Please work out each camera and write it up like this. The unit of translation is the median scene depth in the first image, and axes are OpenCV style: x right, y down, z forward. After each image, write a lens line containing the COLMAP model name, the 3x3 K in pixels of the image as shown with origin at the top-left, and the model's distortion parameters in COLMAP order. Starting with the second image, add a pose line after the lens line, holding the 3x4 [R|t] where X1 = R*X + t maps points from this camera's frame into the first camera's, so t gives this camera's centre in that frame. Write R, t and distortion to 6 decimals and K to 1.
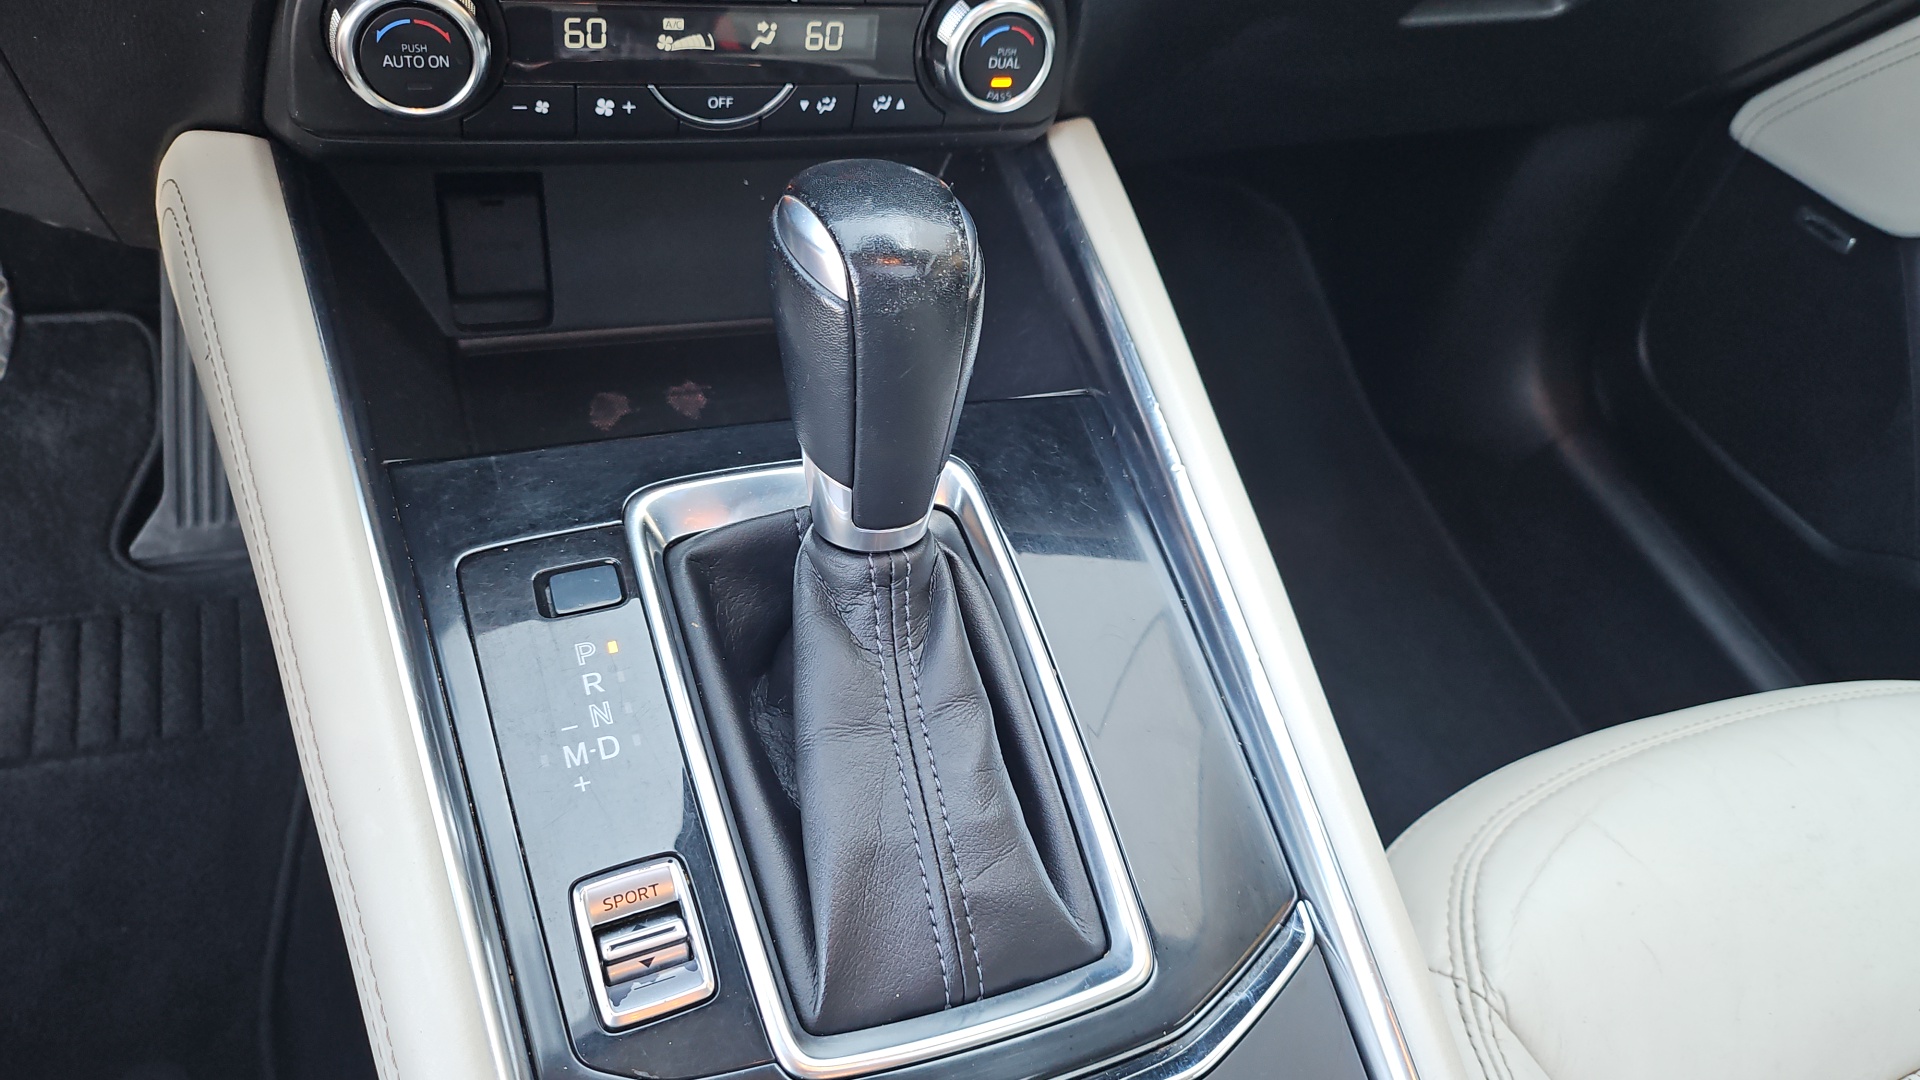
lens RADIAL K [[1375.8, 0, 967.6], [0, 1375.8, 538.1], [0, 0, 1]] dist [0.056990, -0.080600]
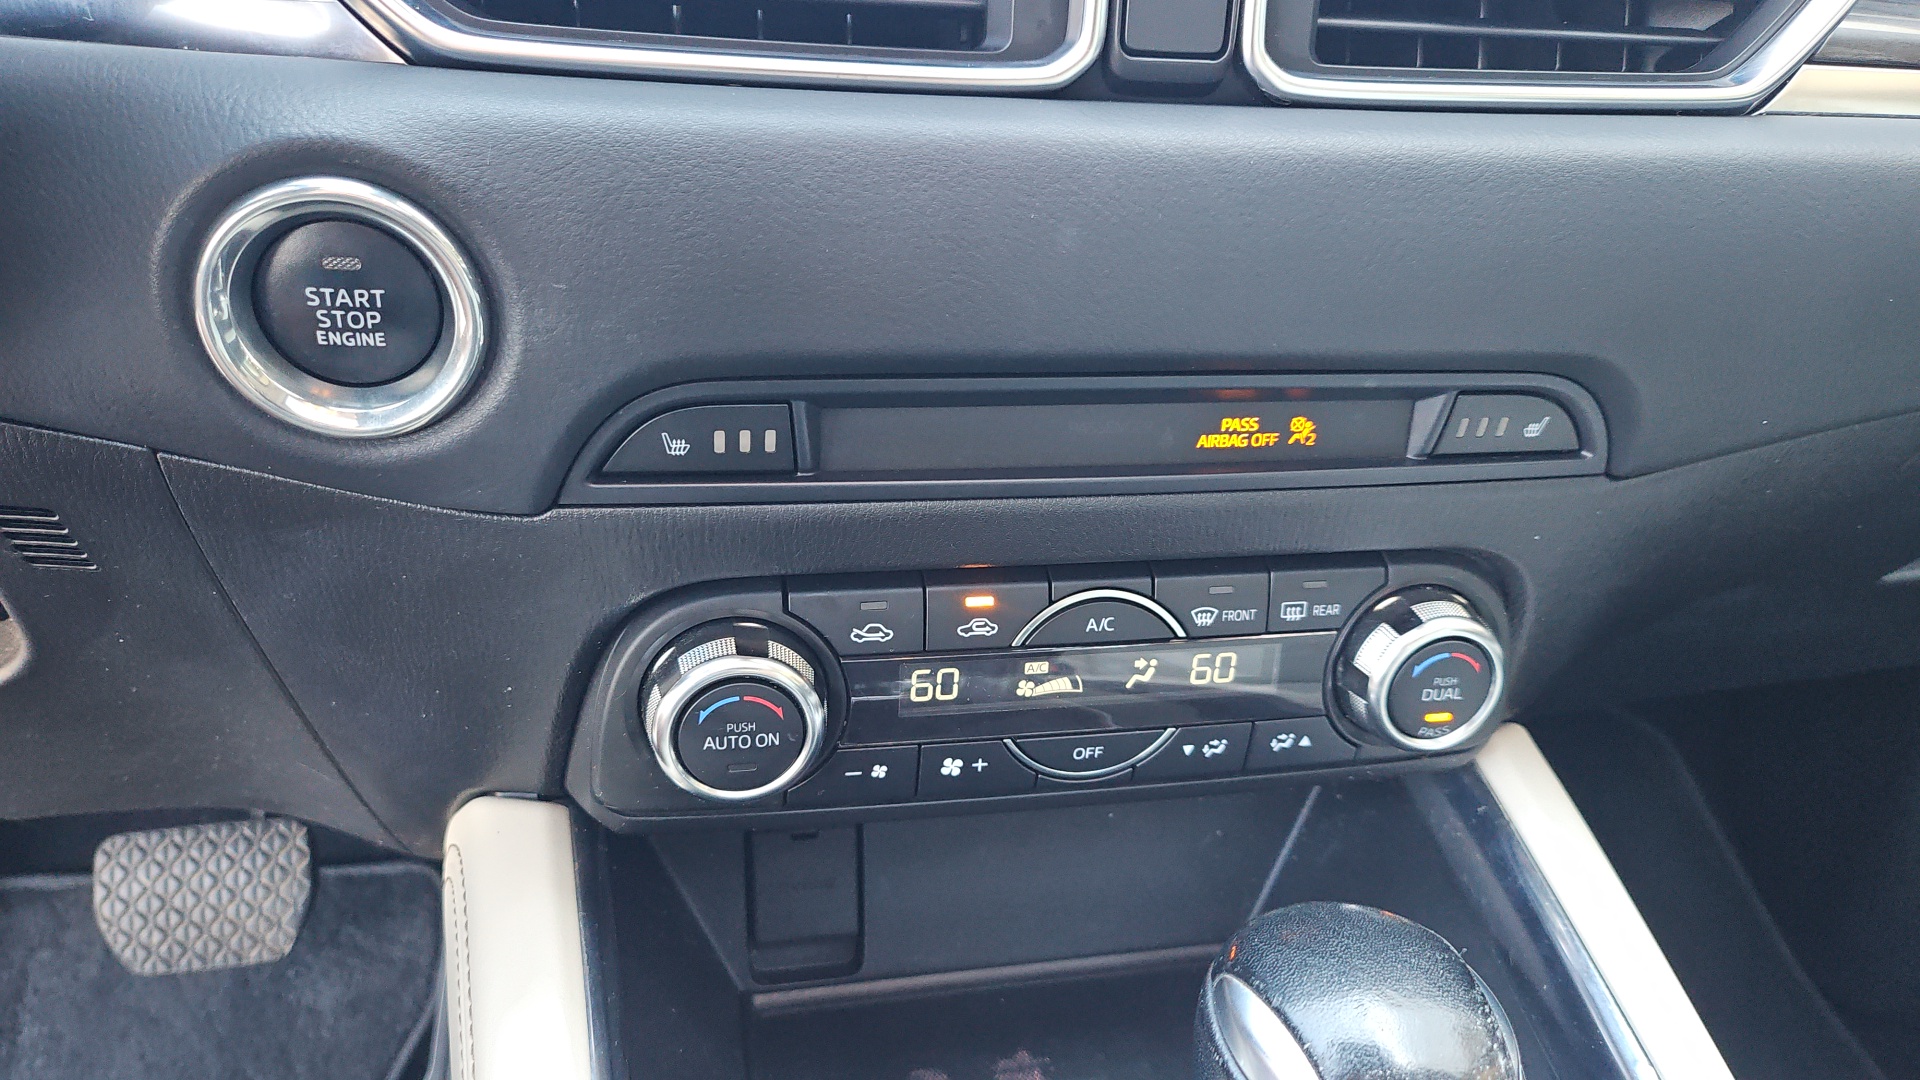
lens RADIAL K [[1386.0, 0, 961.5], [0, 1386.0, 537.0], [0, 0, 1]] dist [0.008910, 0.005521]
pose [[0.982074, -0.029941, -0.186103, -0.095033], [-0.030295, 0.949397, -0.312613, -0.176060], [0.186045, 0.312647, 0.931472, 0.184936]]
